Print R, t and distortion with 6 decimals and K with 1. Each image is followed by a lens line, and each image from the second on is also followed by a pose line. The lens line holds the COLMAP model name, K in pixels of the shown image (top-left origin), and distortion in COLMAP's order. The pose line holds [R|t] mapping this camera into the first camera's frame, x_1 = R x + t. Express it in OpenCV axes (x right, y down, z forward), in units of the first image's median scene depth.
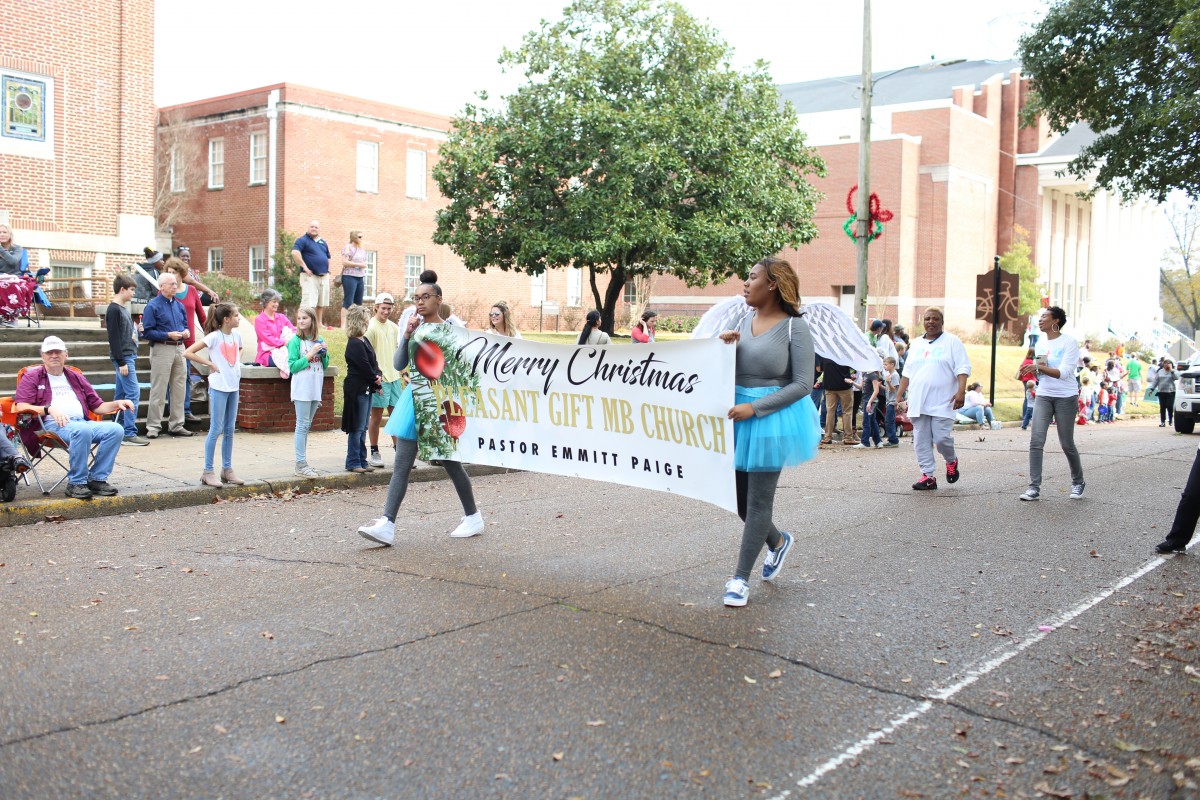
lens RADIAL K [[1143.6, 0, 593.6], [0, 1143.6, 388.8], [0, 0, 1]] dist [-0.104486, 0.140094]
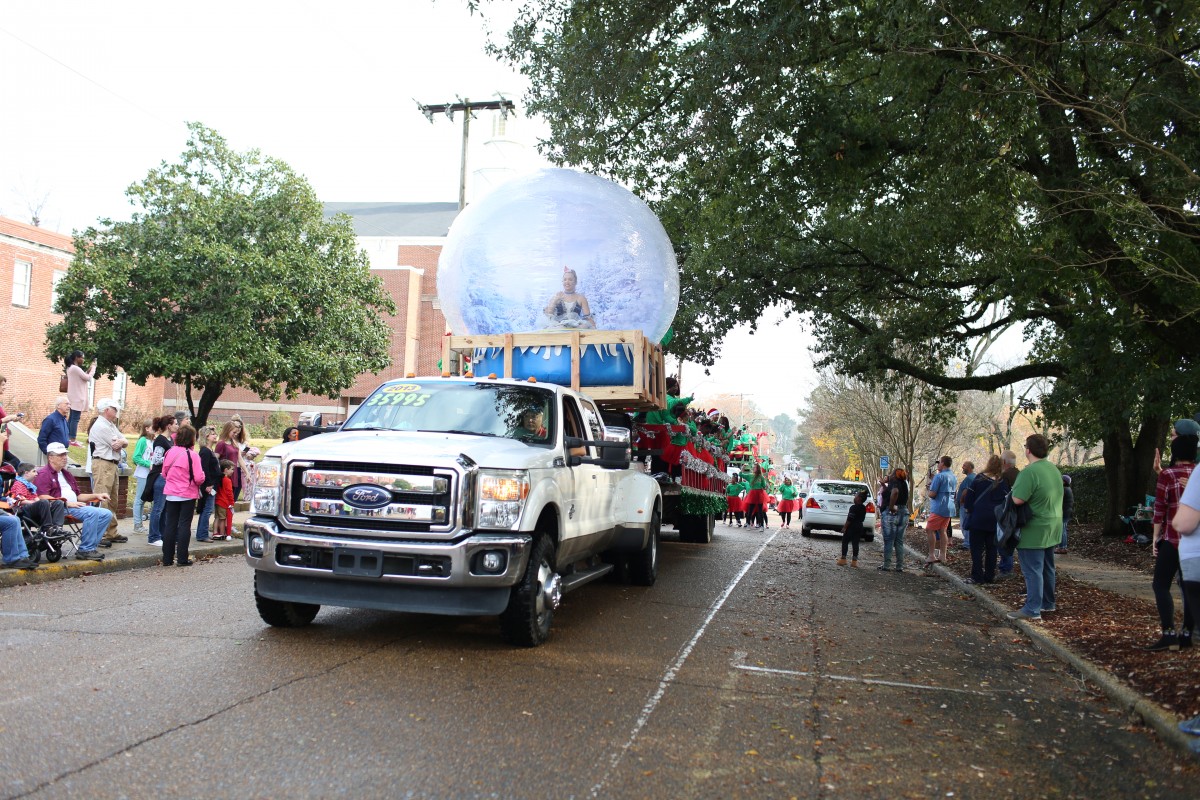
lens RADIAL K [[1143.6, 0, 593.6], [0, 1143.6, 388.8], [0, 0, 1]] dist [-0.104486, 0.140094]
pose [[0.887464, 0.046468, 0.458528, -0.174050], [-0.004671, 0.995760, -0.091870, 0.002604], [-0.460853, 0.079390, 0.883918, -0.180363]]
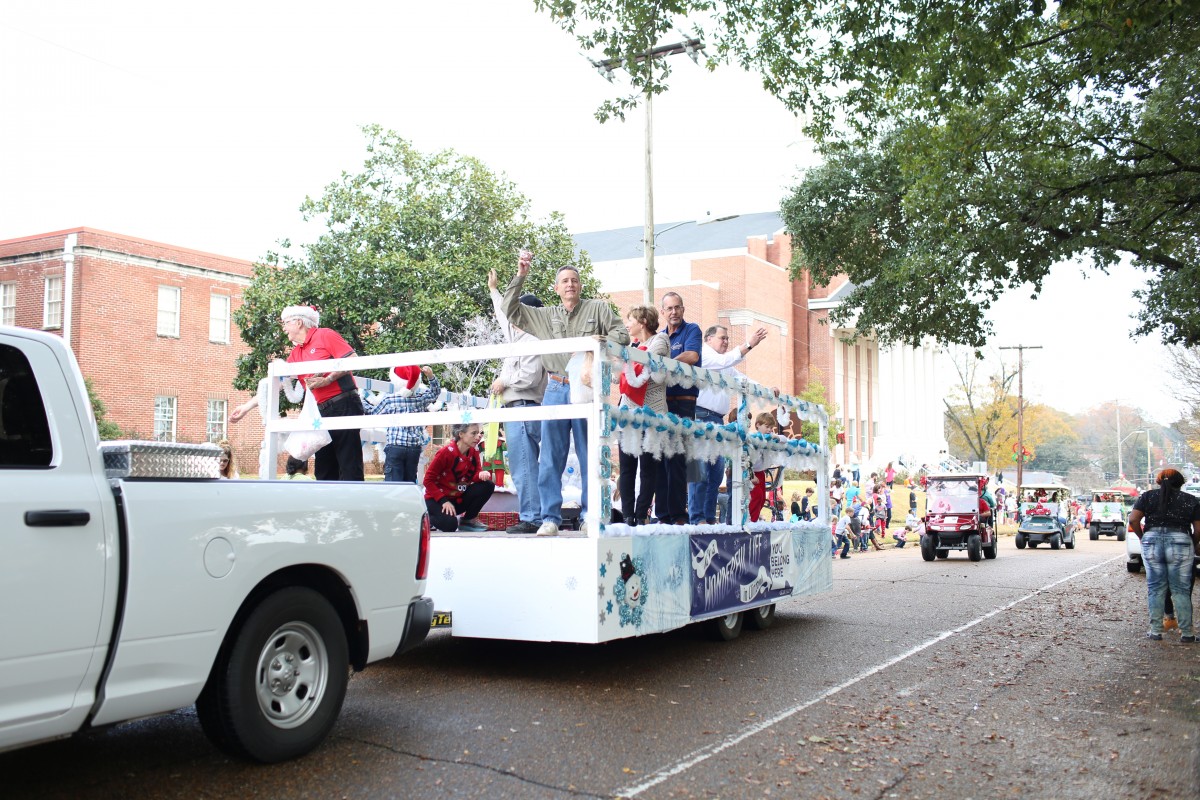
lens RADIAL K [[1143.6, 0, 593.6], [0, 1143.6, 388.8], [0, 0, 1]] dist [-0.104486, 0.140094]
pose [[0.987504, -0.006858, 0.157443, 0.015510], [0.026246, 0.992257, -0.121401, 0.001250], [-0.155391, 0.124016, 0.980038, -0.022238]]
